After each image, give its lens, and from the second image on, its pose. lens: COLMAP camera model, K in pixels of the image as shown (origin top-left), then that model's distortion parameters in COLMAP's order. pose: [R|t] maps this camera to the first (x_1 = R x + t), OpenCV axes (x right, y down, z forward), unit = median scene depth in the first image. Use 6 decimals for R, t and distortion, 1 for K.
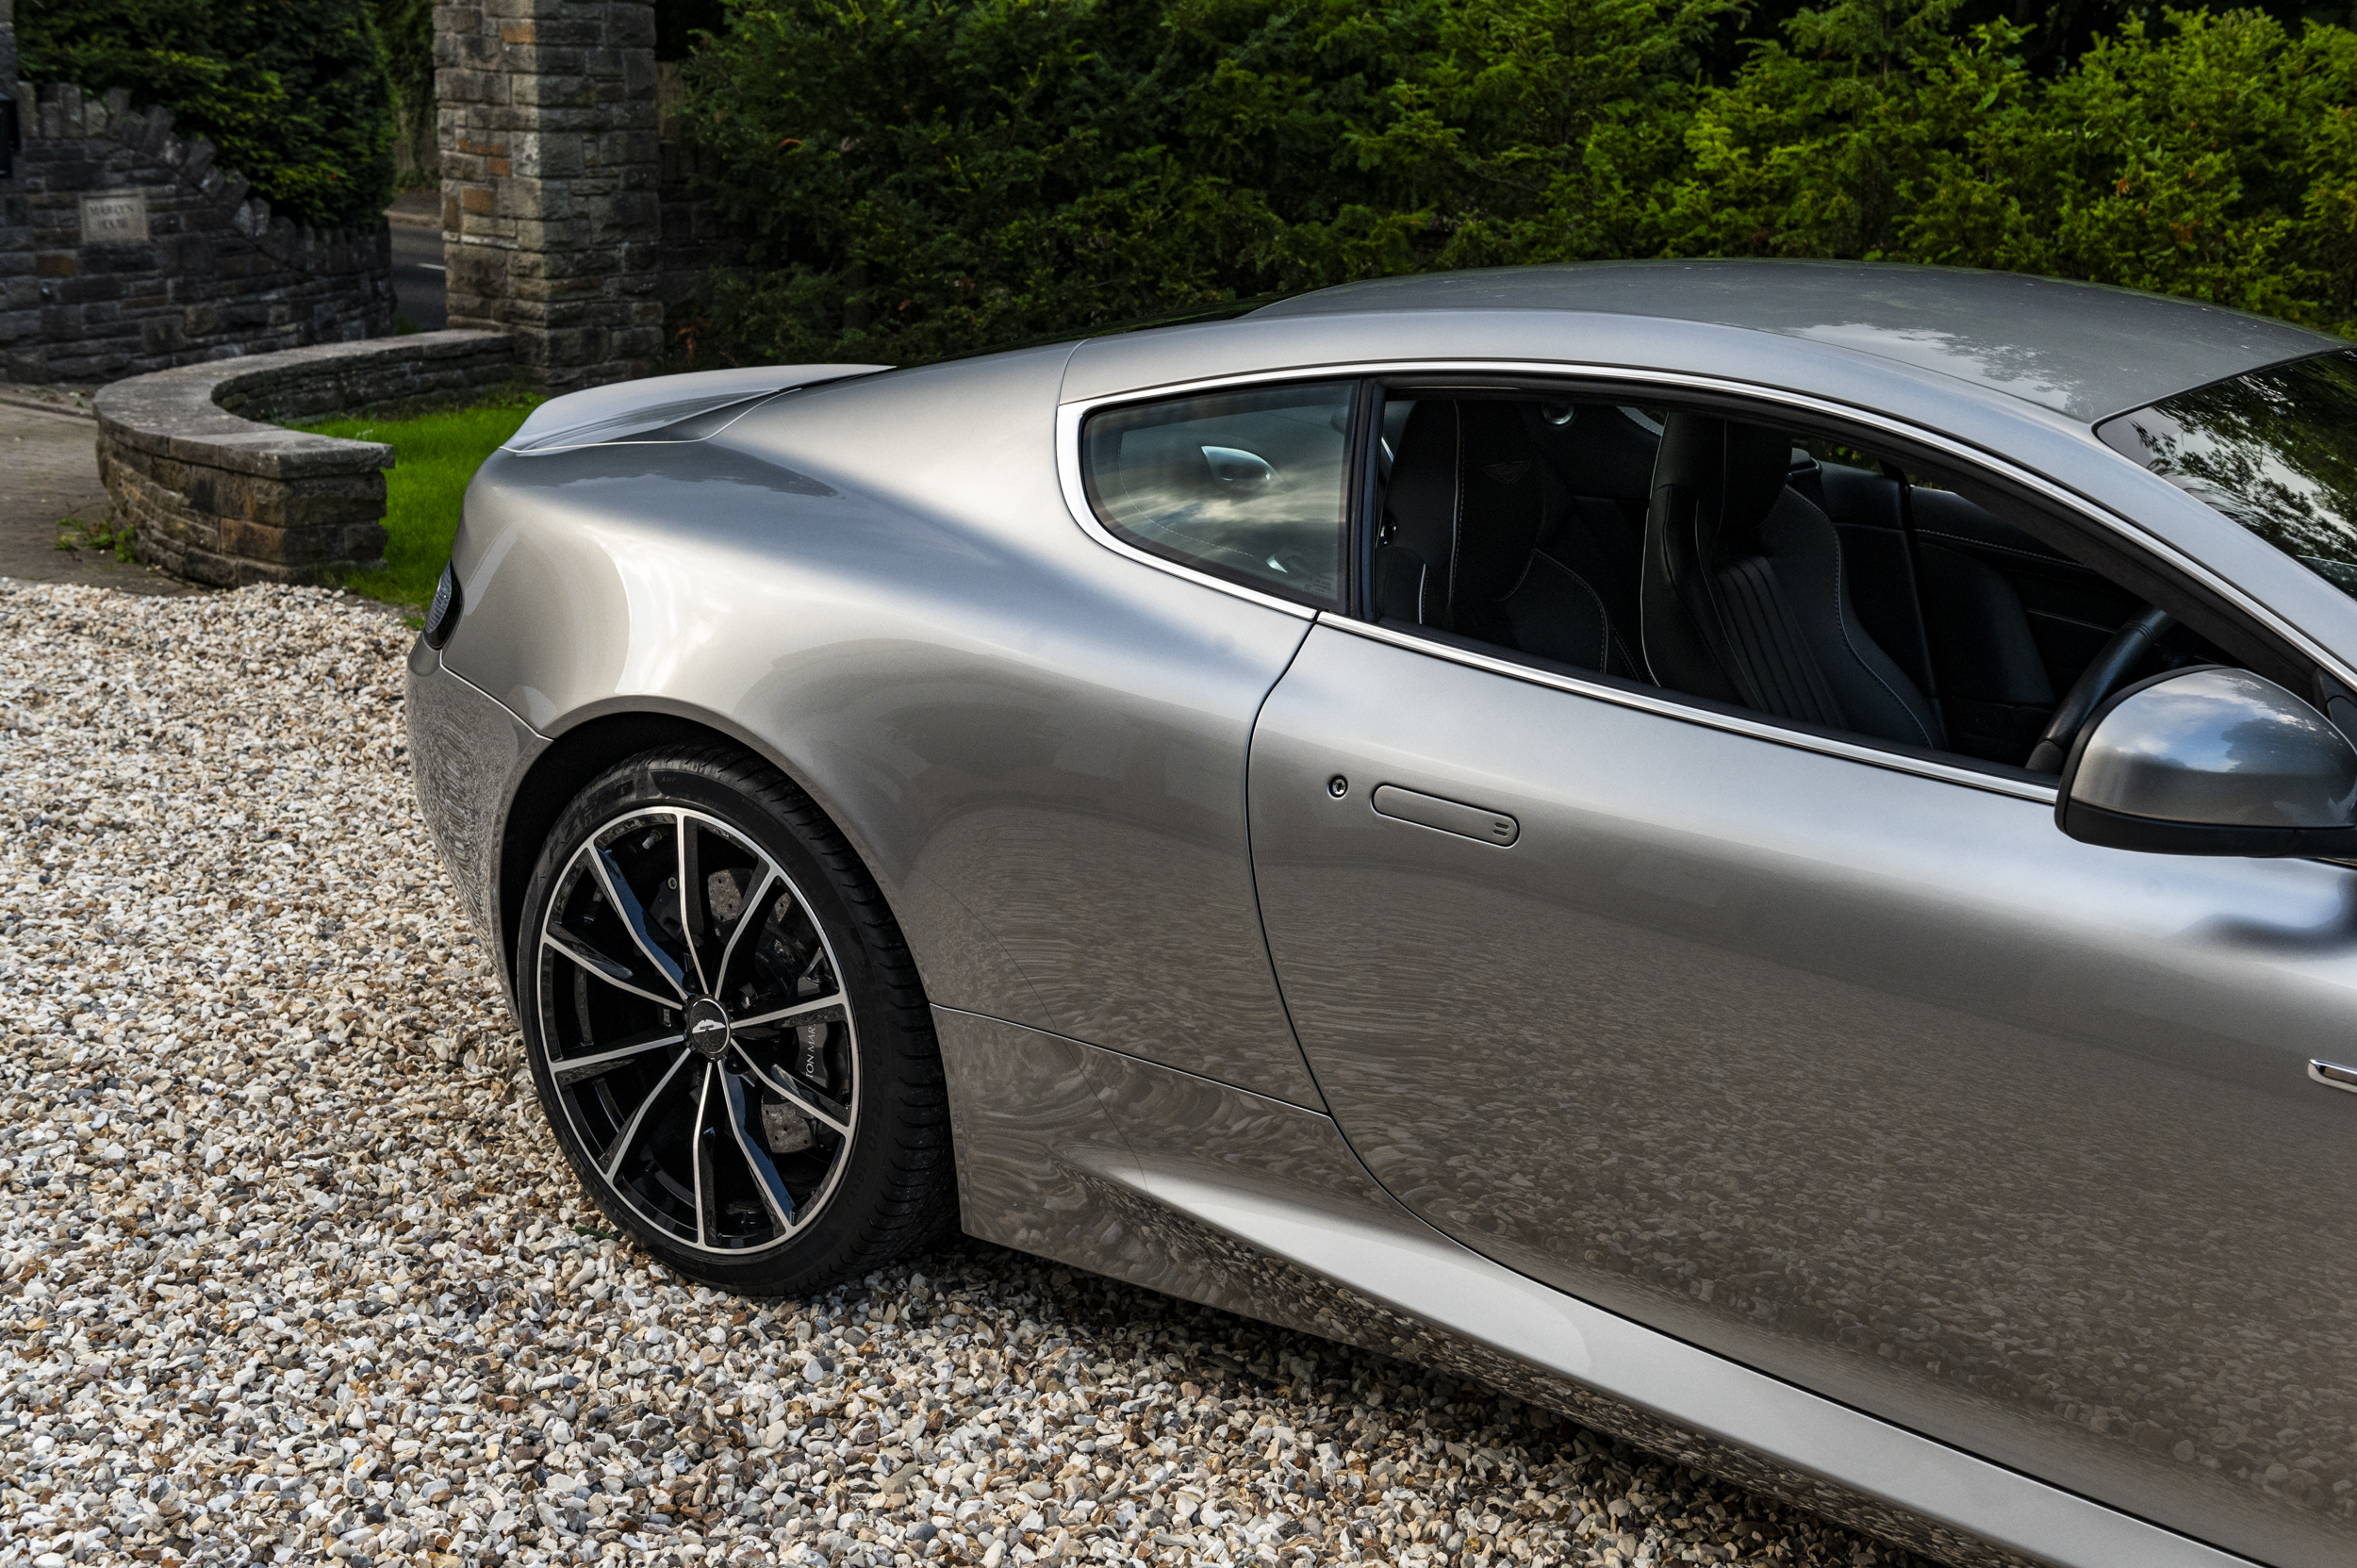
lens RADIAL K [[2708.8, 0, 1183.3], [0, 2708.8, 743.8], [0, 0, 1]] dist [0.001262, 0.000000]
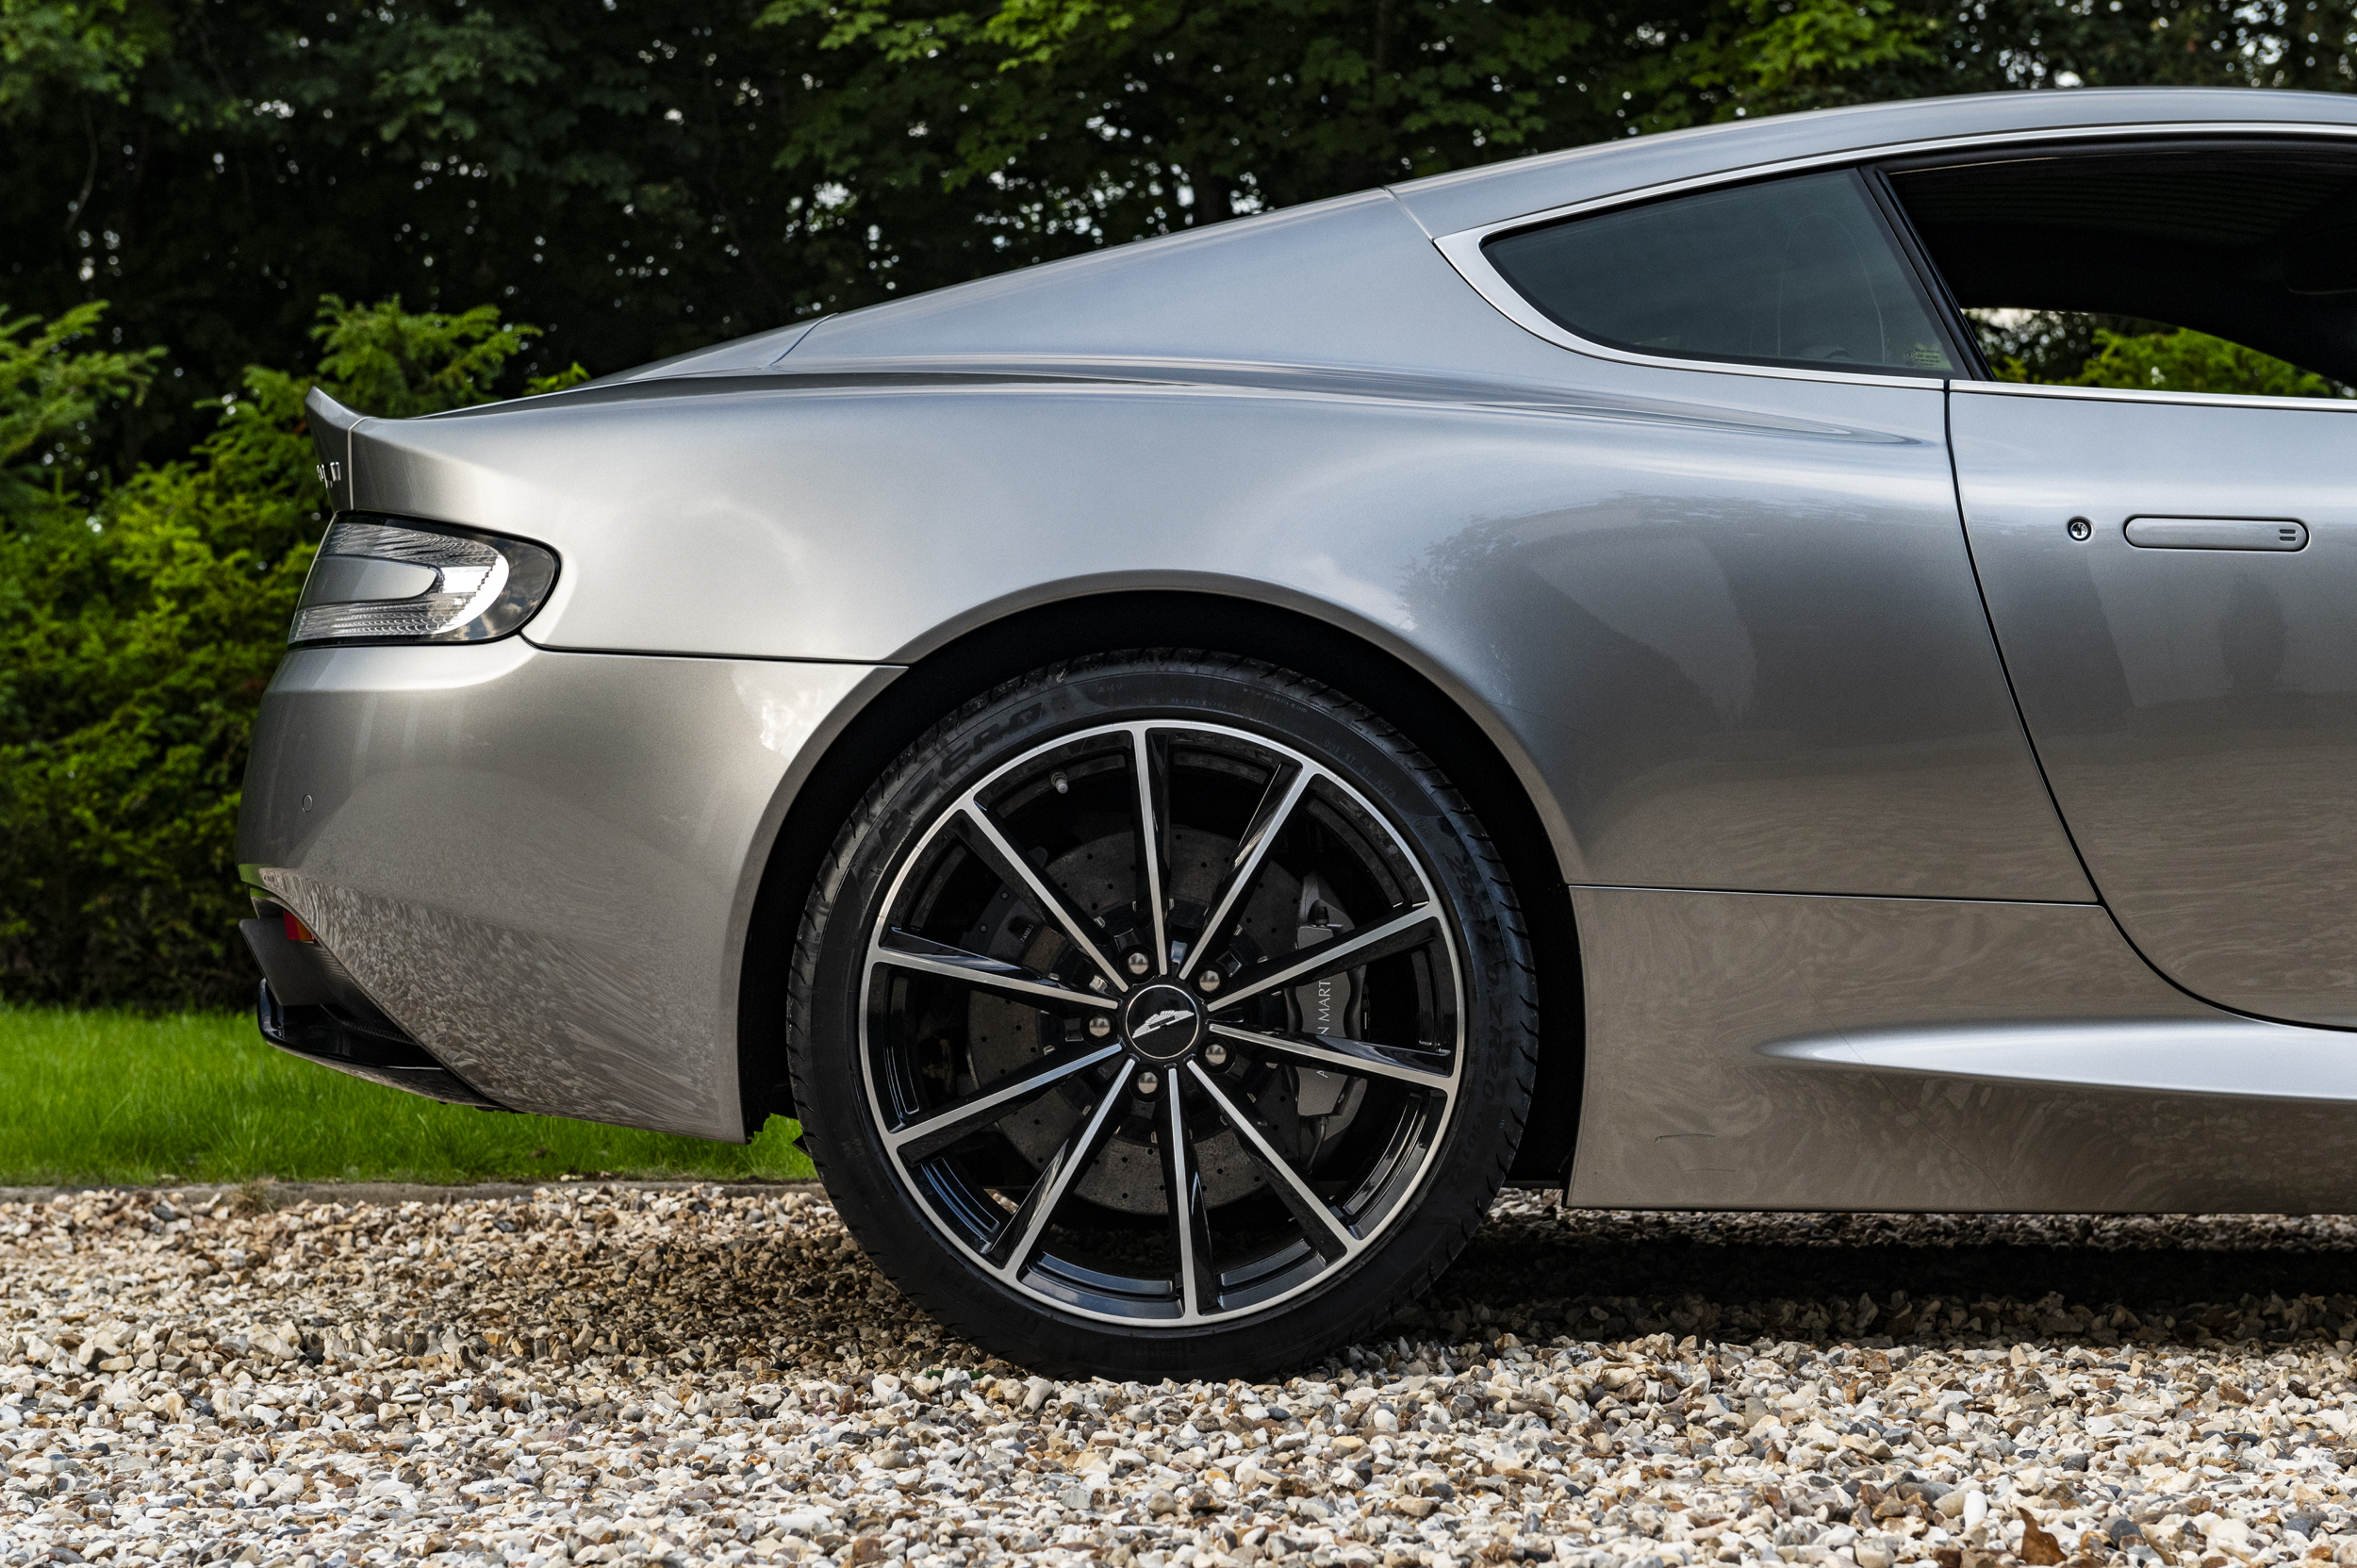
lens RADIAL K [[4568.2, 0, 1178.9], [0, 4568.2, 776.9], [0, 0, 1]] dist [0.022771, 0.000000]
pose [[0.805160, -0.032839, 0.592147, -0.269621], [0.174463, 0.967401, -0.183572, 0.079727], [-0.566815, 0.251113, 0.784642, -0.005071]]
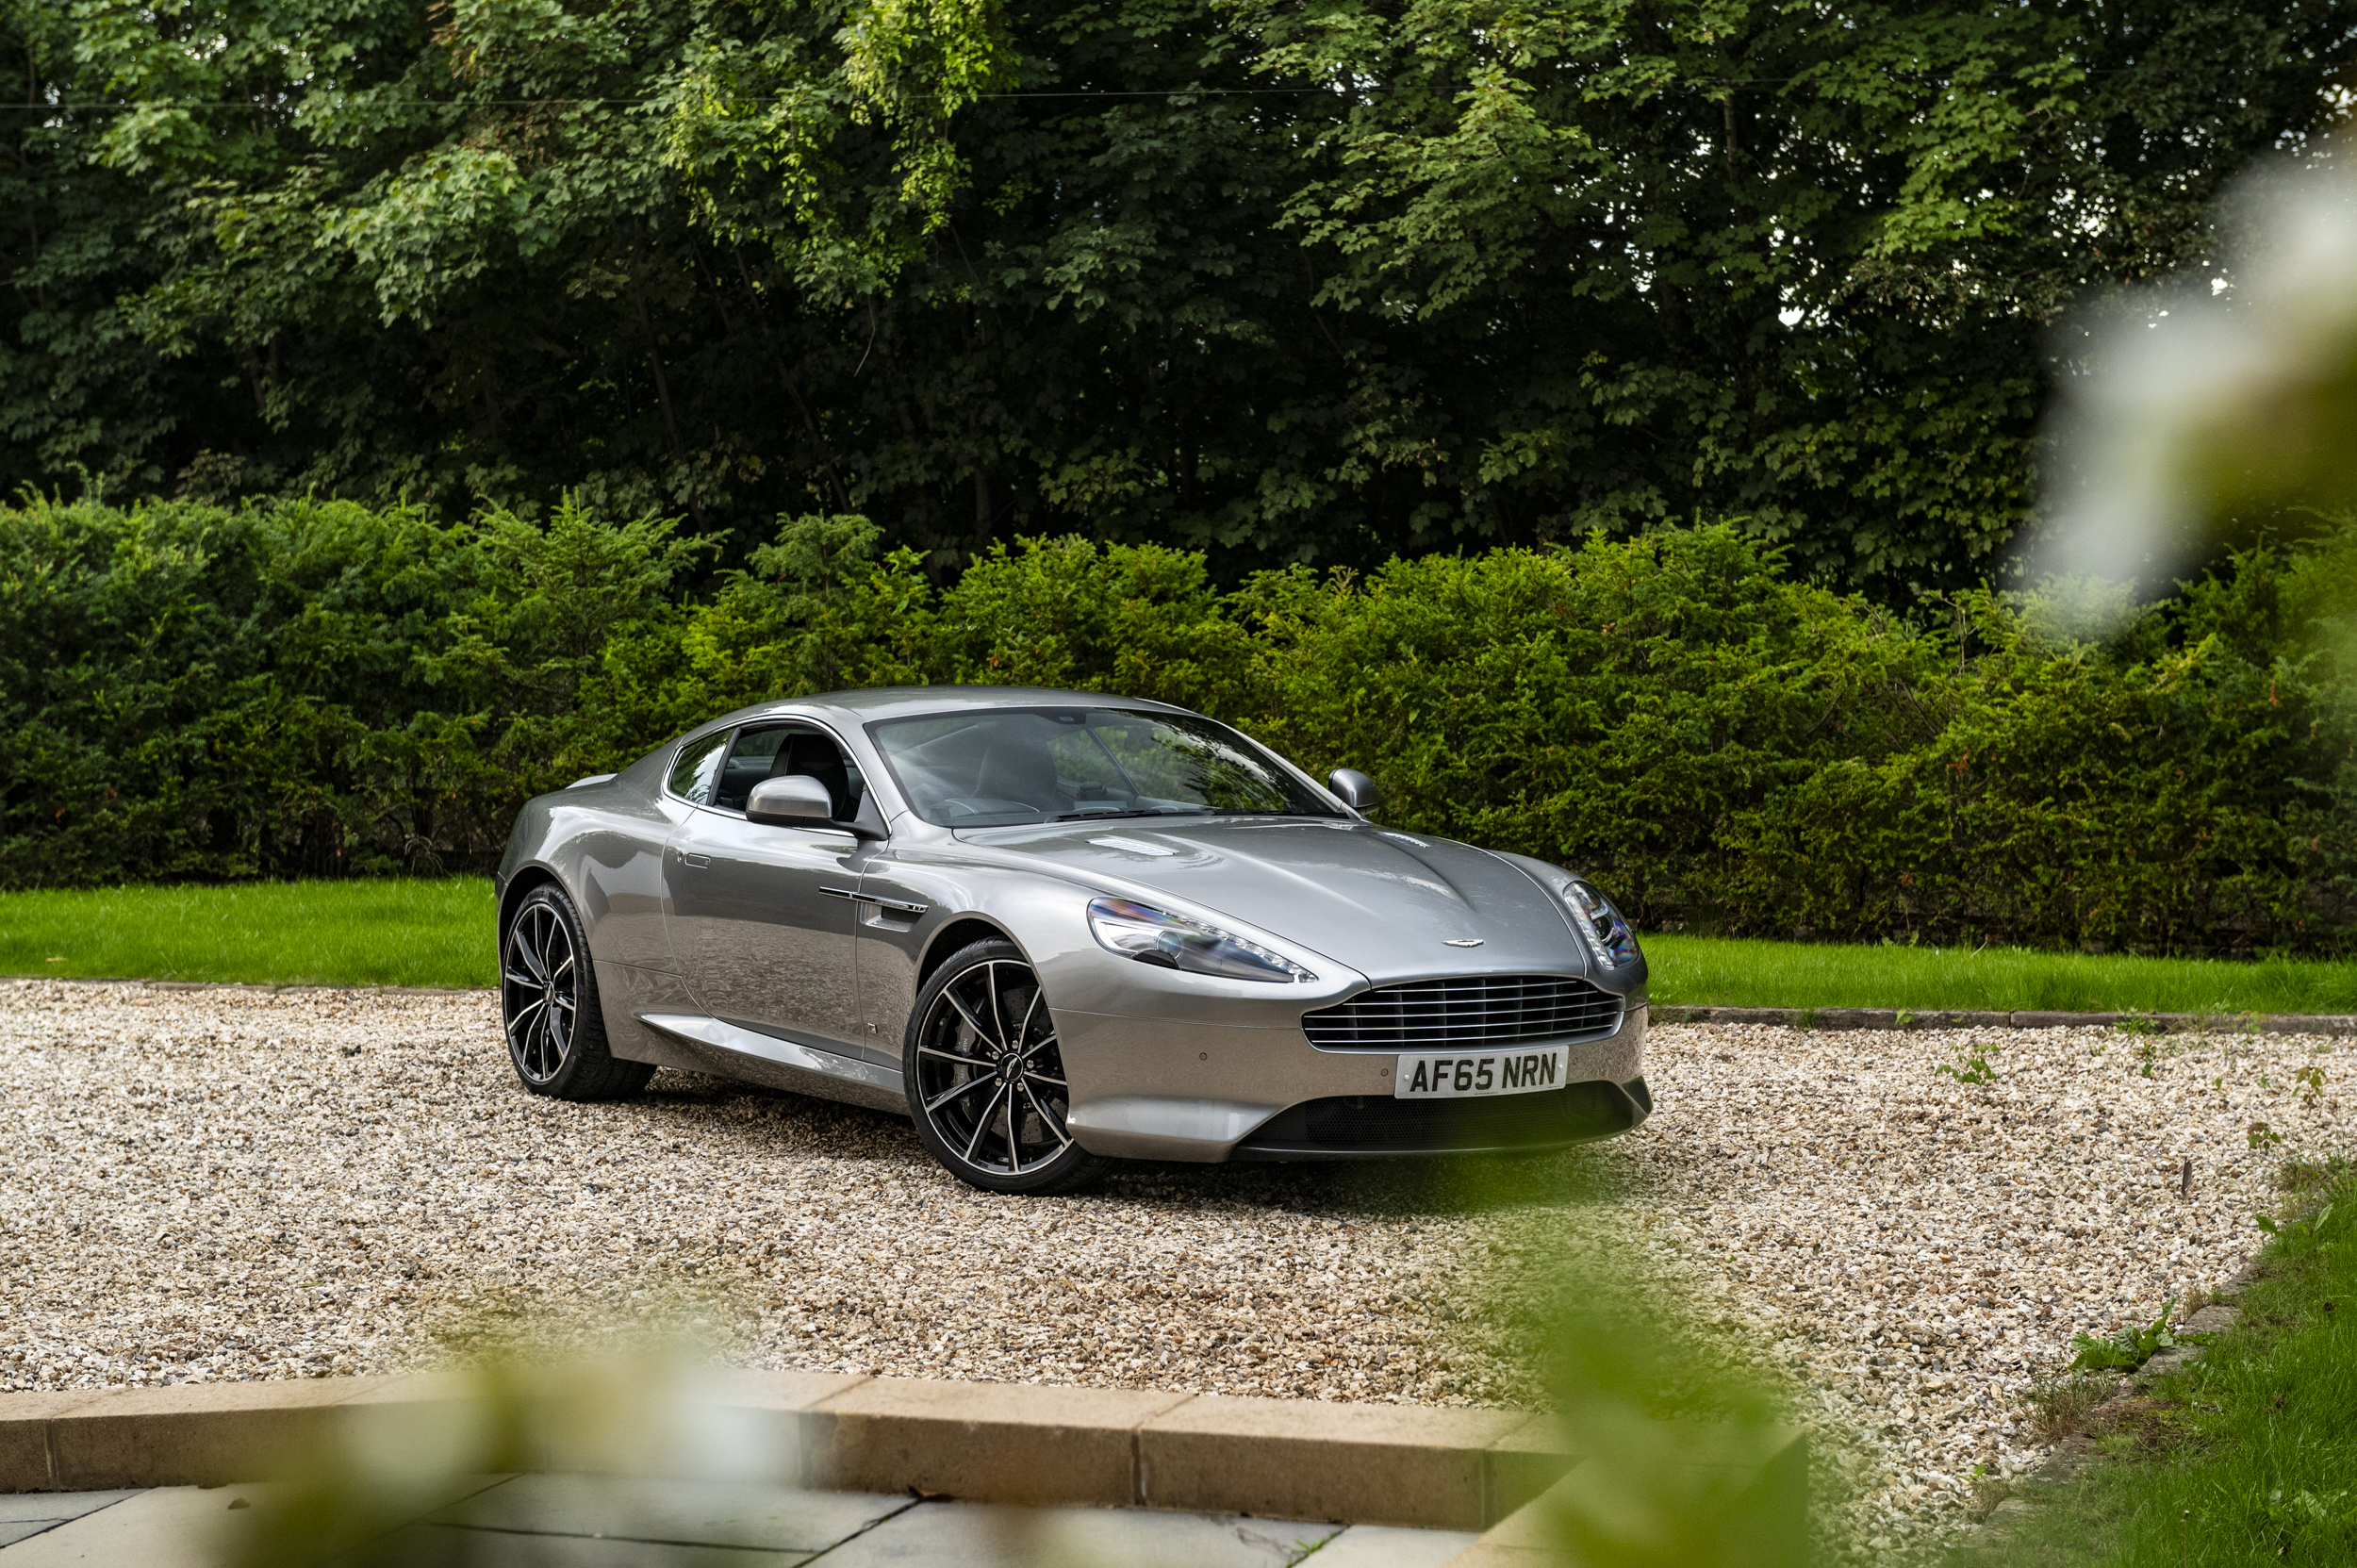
lens RADIAL K [[4568.2, 0, 1130.0], [0, 4568.2, 791.0], [0, 0, 1]] dist [0.022771, 0.000000]
pose [[0.957127, -0.060961, 0.283180, -0.231680], [0.114145, 0.977878, -0.175289, 0.250665], [-0.266230, 0.200098, 0.942912, -1.098010]]
